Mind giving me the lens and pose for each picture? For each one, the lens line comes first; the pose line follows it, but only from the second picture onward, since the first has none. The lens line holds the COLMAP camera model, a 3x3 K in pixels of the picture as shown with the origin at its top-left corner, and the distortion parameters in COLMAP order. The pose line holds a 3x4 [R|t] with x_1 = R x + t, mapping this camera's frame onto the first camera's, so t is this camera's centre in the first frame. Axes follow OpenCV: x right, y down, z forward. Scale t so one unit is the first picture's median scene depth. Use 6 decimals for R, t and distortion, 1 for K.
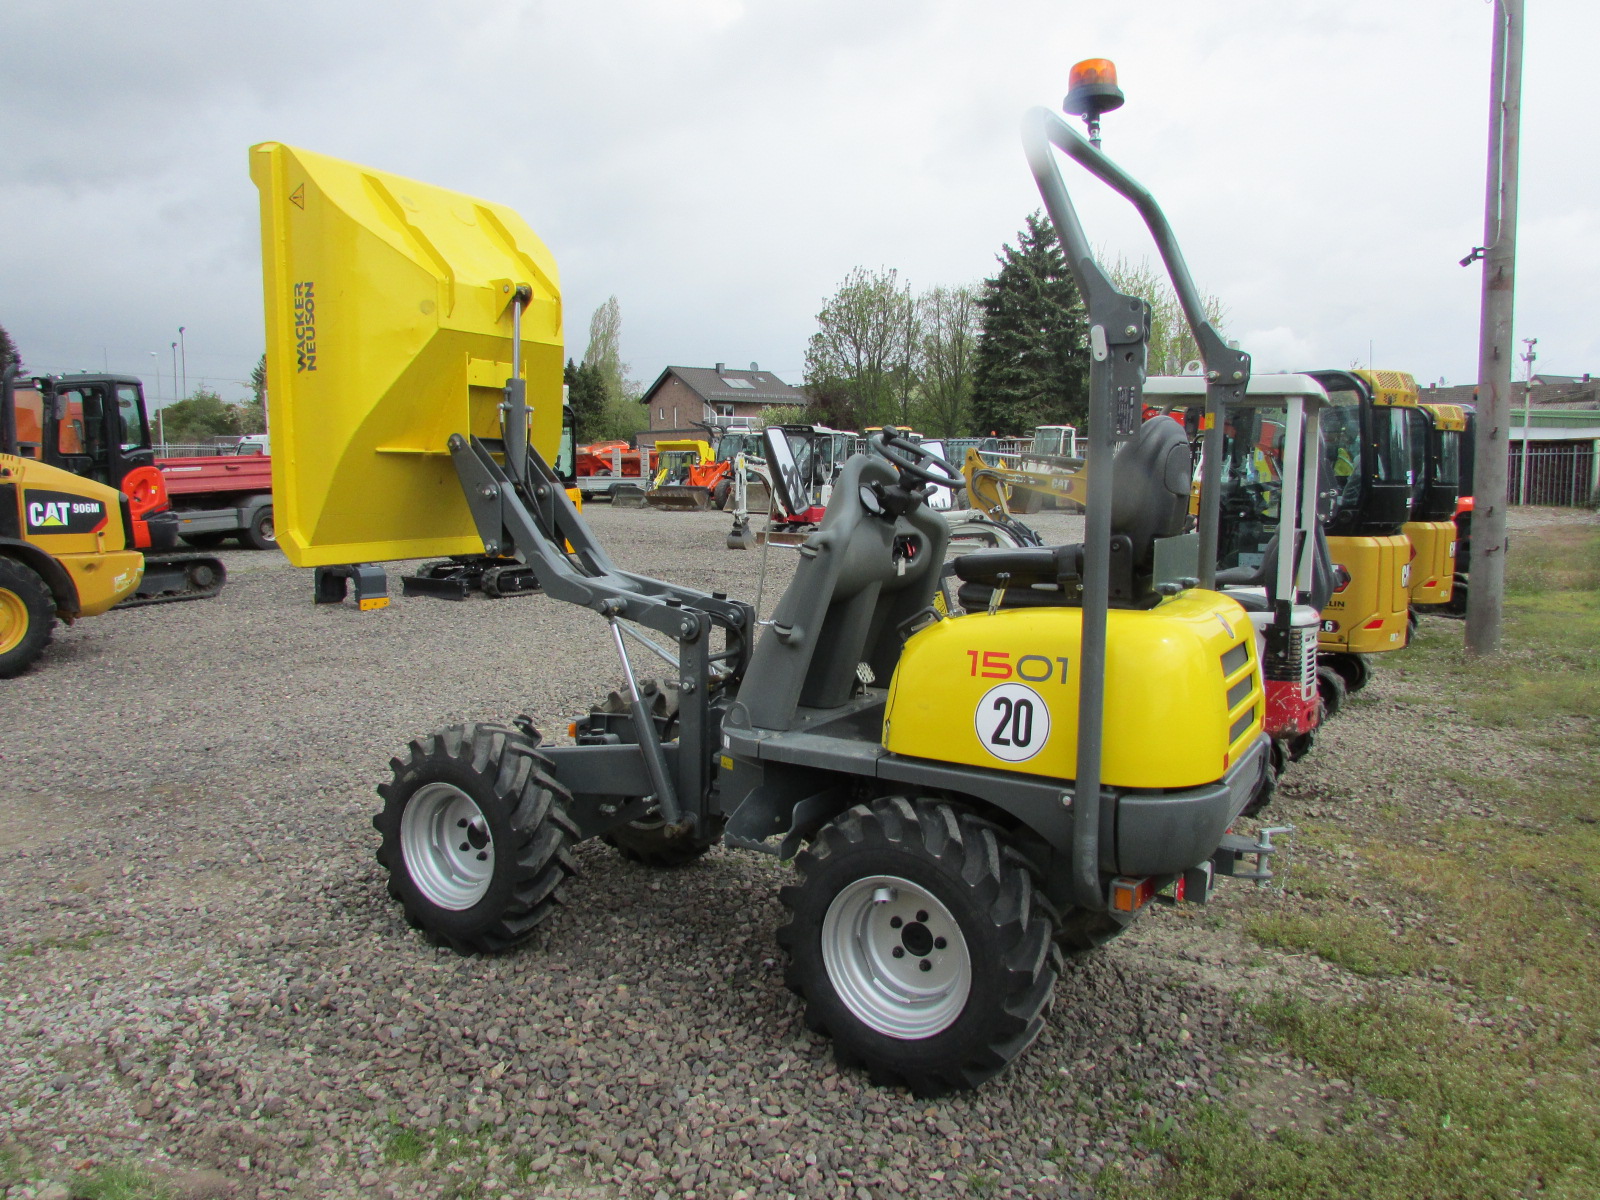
lens RADIAL K [[1144.1, 0, 797.9], [0, 1144.1, 604.1], [0, 0, 1]] dist [-0.026614, 0.003373]
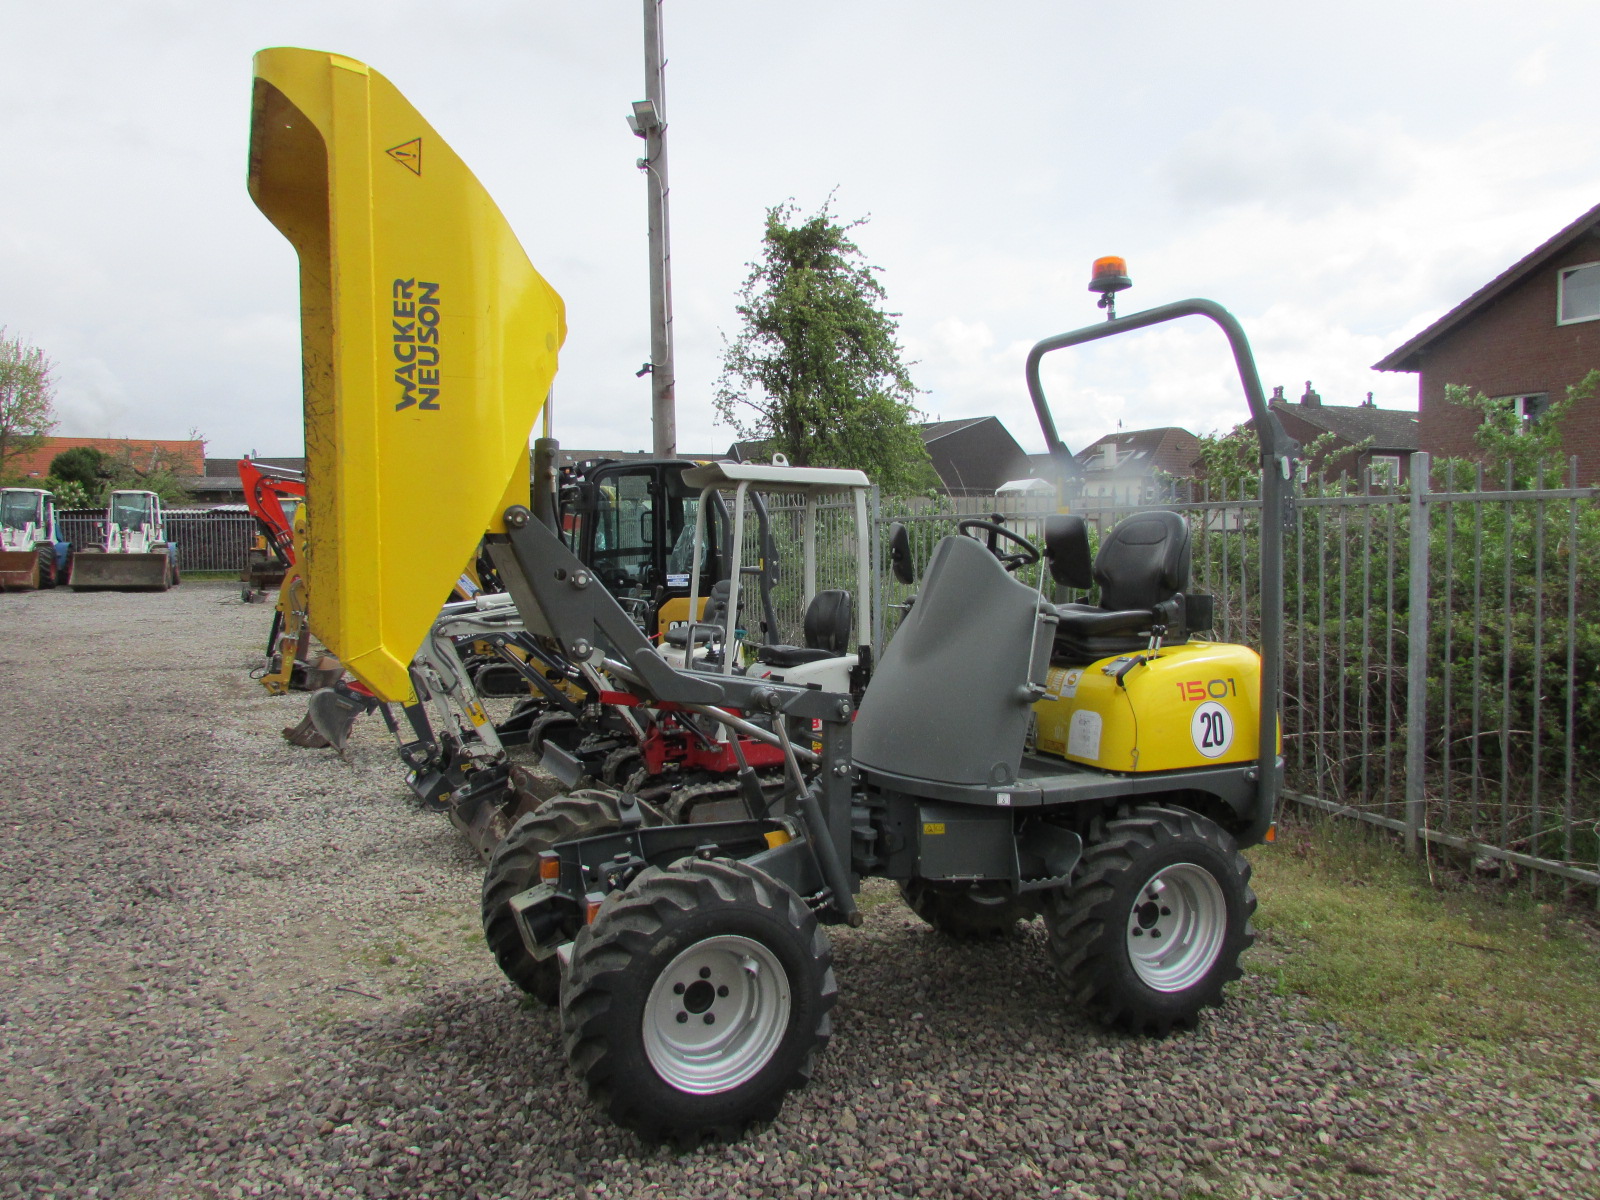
lens RADIAL K [[1144.1, 0, 797.9], [0, 1144.1, 604.1], [0, 0, 1]] dist [-0.026614, 0.003373]
pose [[0.562359, -0.057065, 0.824922, -0.881060], [0.086590, 0.996195, 0.009883, -0.076304], [-0.822347, 0.065872, 0.565161, 0.437540]]
